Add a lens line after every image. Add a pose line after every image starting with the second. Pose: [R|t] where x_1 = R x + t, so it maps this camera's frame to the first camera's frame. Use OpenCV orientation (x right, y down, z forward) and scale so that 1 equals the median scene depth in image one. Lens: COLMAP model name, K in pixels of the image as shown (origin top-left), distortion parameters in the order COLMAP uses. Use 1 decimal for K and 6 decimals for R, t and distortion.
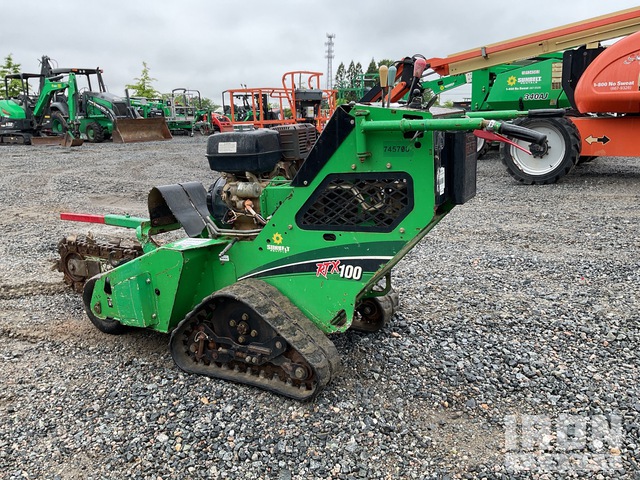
lens RADIAL K [[494.4, 0, 310.9], [0, 494.4, 237.2], [0, 0, 1]] dist [0.058303, -0.096028]
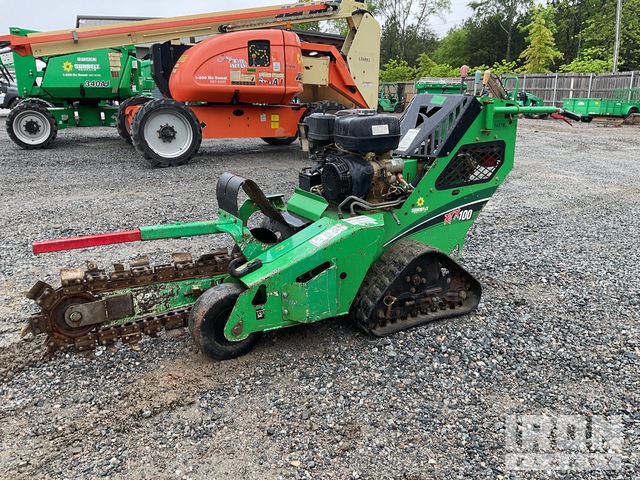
lens RADIAL K [[494.4, 0, 310.9], [0, 494.4, 237.2], [0, 0, 1]] dist [0.058303, -0.096028]
pose [[0.573166, -0.198095, 0.795135, -1.199326], [0.179219, 0.977152, 0.114253, -0.098920], [-0.799601, 0.077017, 0.595573, 0.473008]]
